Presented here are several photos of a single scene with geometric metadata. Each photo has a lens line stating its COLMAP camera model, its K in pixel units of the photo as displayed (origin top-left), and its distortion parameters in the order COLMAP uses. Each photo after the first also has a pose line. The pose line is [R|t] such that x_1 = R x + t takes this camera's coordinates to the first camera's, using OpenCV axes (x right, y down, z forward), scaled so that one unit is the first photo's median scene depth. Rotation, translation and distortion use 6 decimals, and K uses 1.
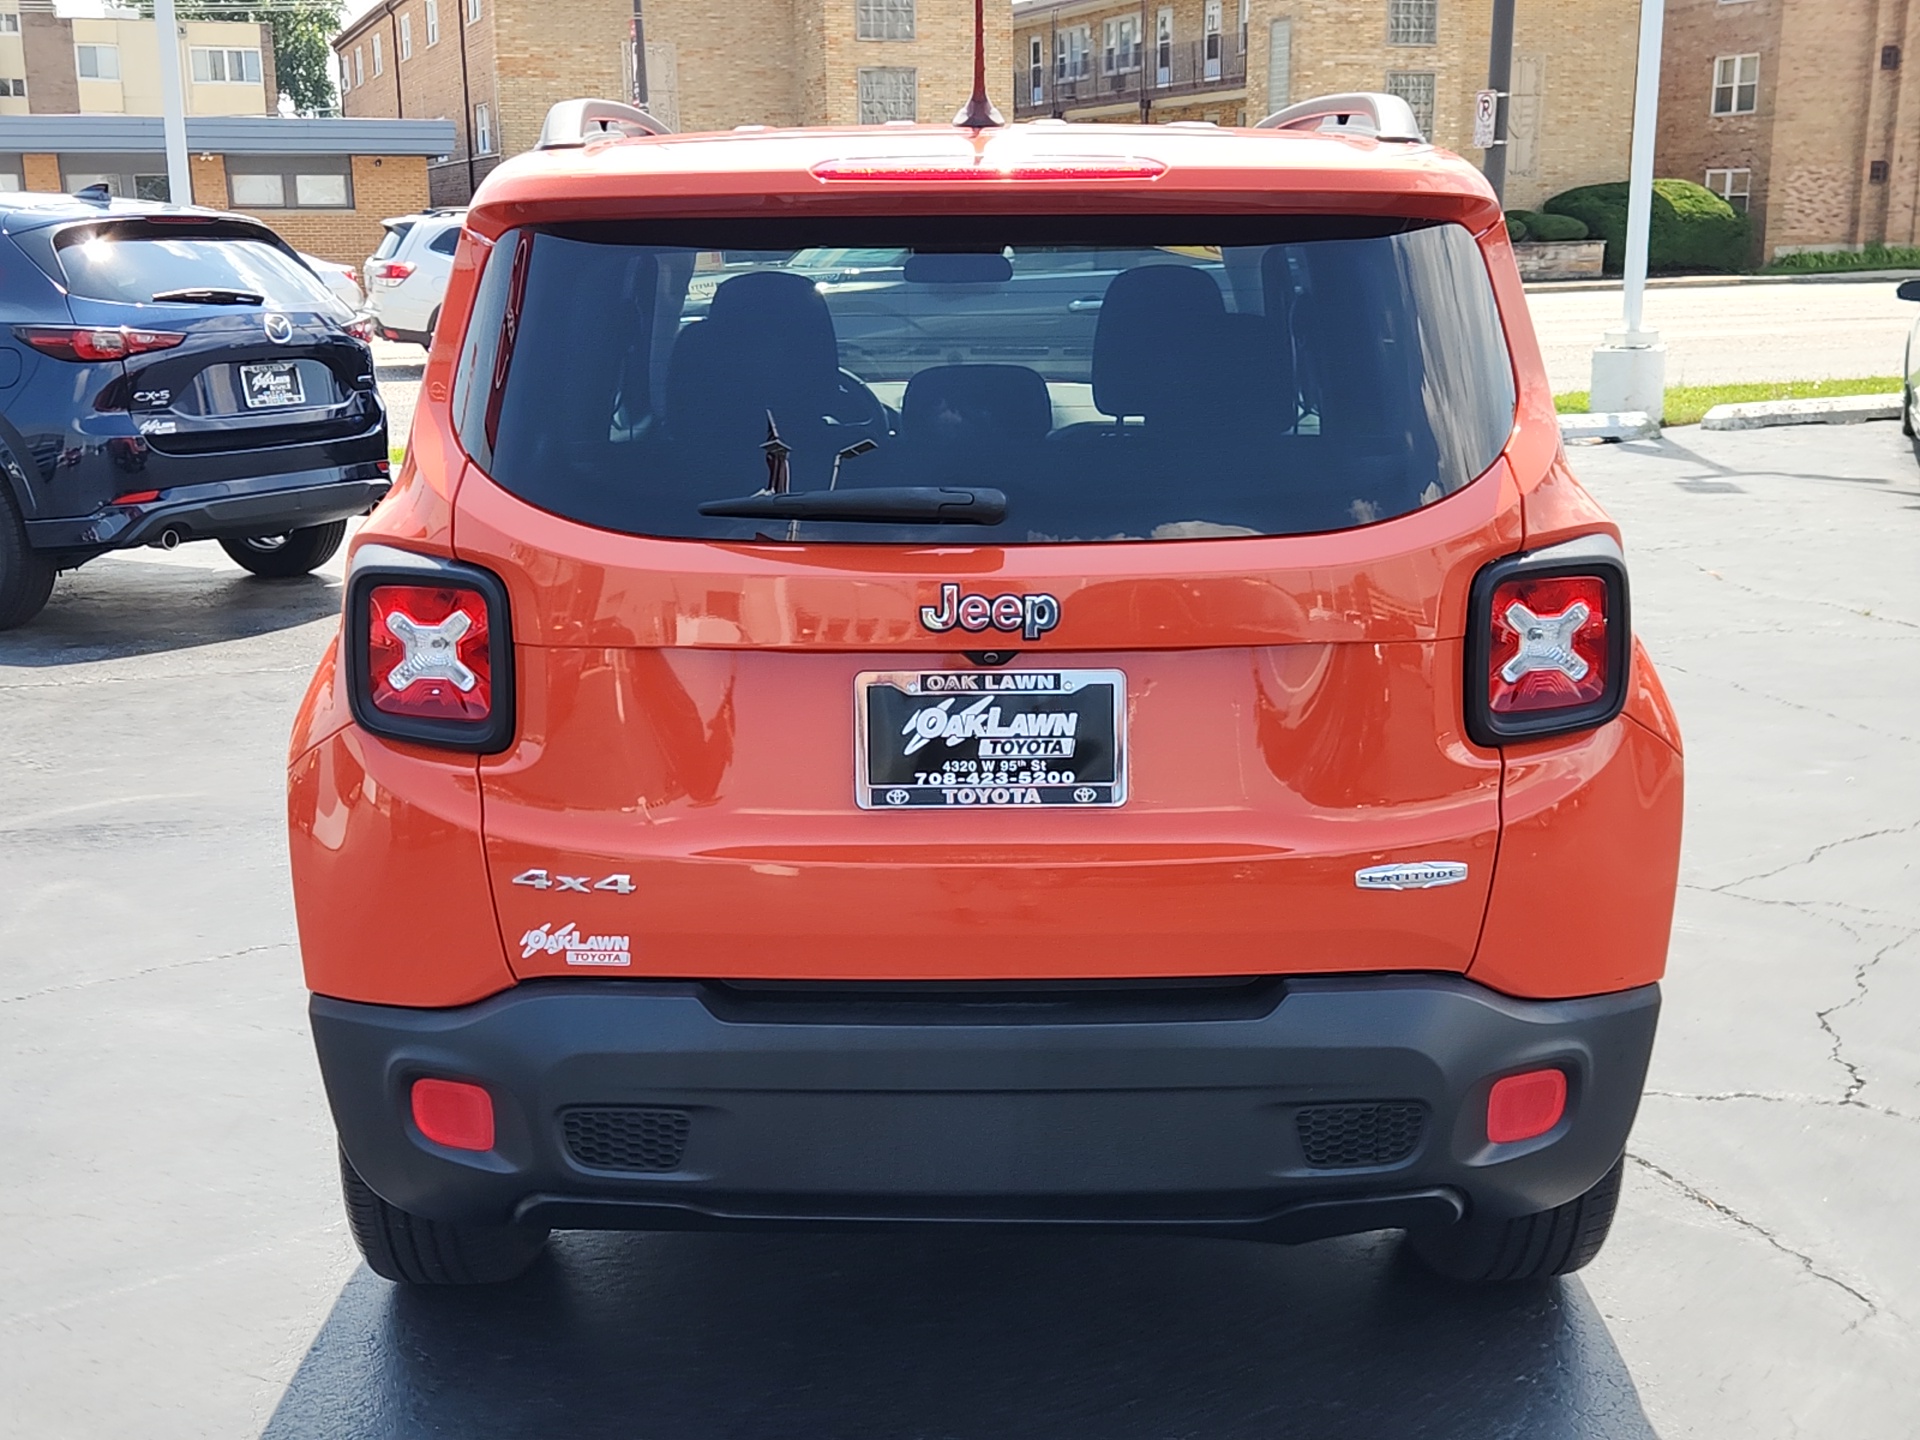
lens RADIAL K [[2278.4, 0, 941.8], [0, 2278.4, 719.5], [0, 0, 1]] dist [0.125620, -0.206128]
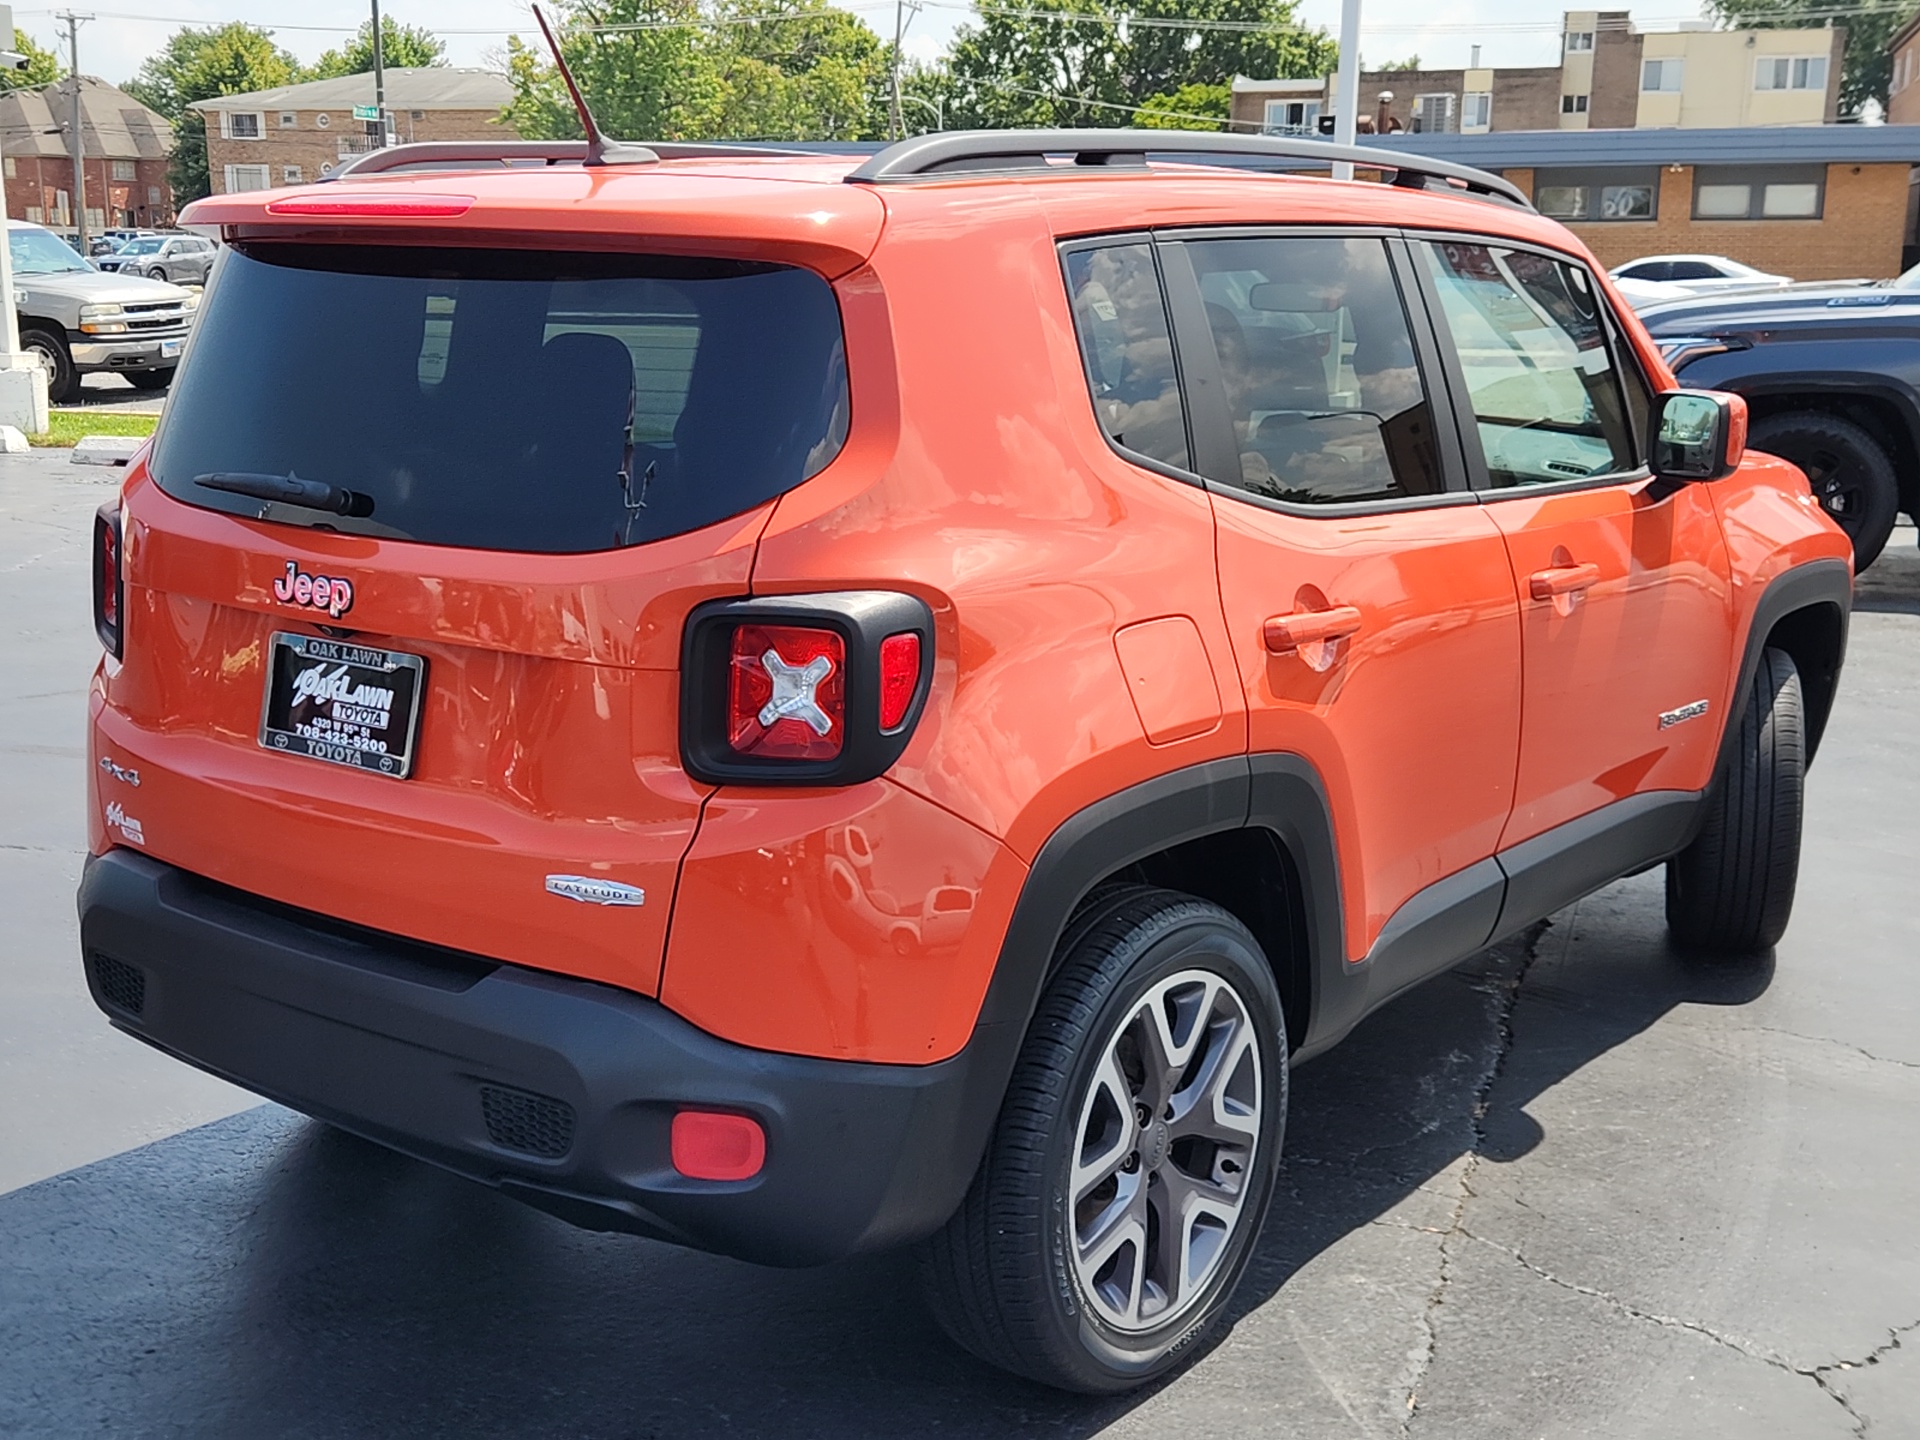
lens RADIAL K [[2278.4, 0, 941.8], [0, 2278.4, 719.5], [0, 0, 1]] dist [0.125620, -0.206128]
pose [[0.783318, 0.142447, -0.605080, 0.932236], [-0.144620, 0.988442, 0.045477, -0.077246], [0.604565, 0.051884, 0.794865, 0.264613]]
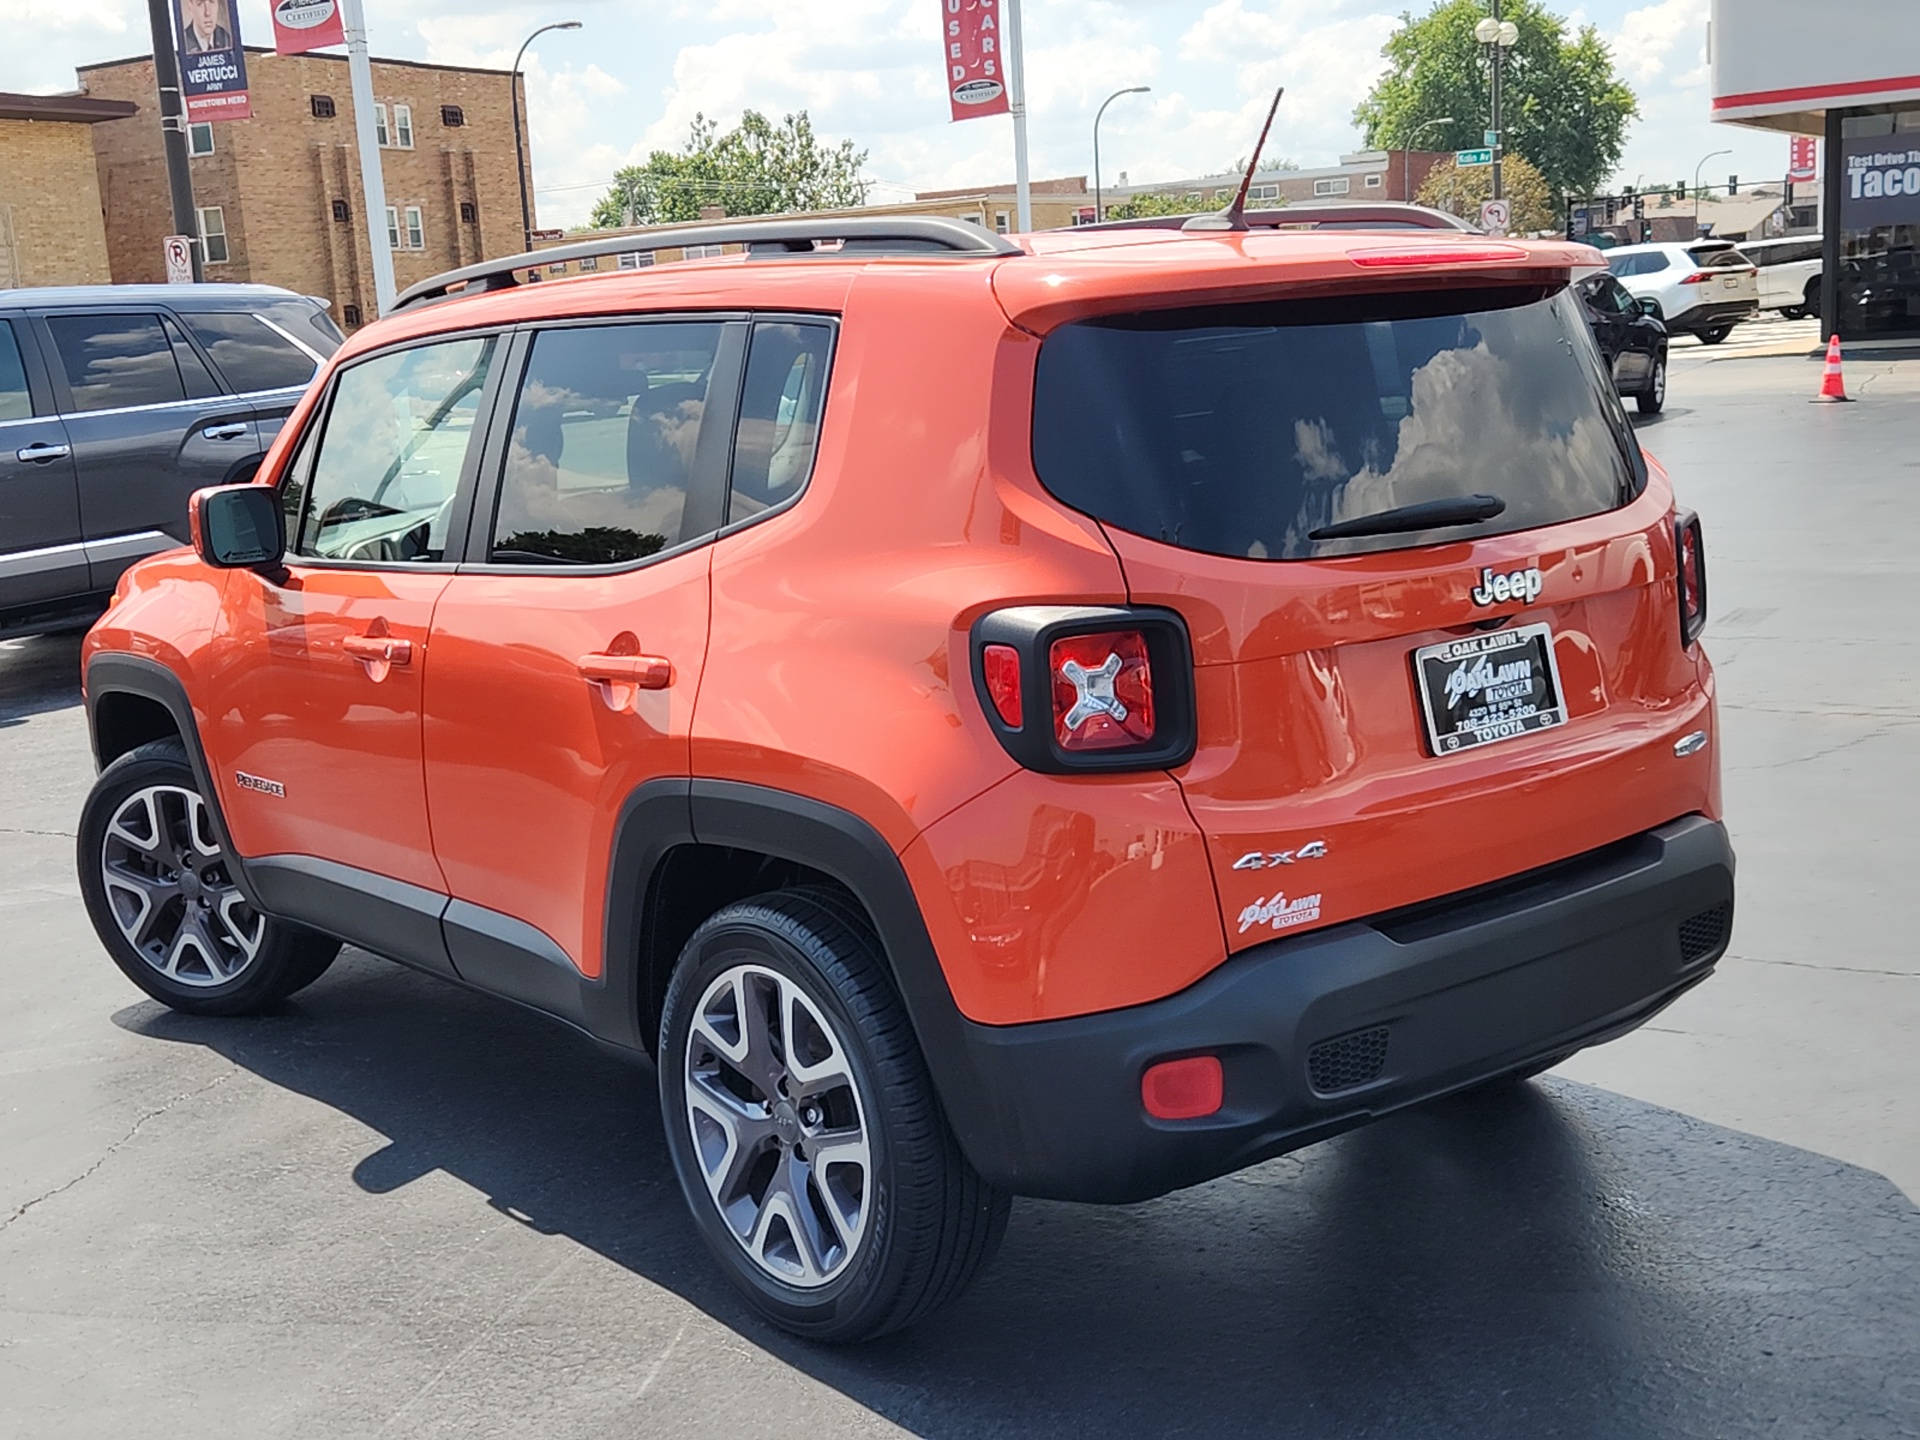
lens RADIAL K [[2278.4, 0, 941.8], [0, 2278.4, 719.5], [0, 0, 1]] dist [0.125620, -0.206128]
pose [[0.769888, -0.143682, 0.621795, -1.003682], [0.182655, 0.983177, 0.001031, -0.031070], [-0.611482, 0.112780, 0.783180, 0.174039]]
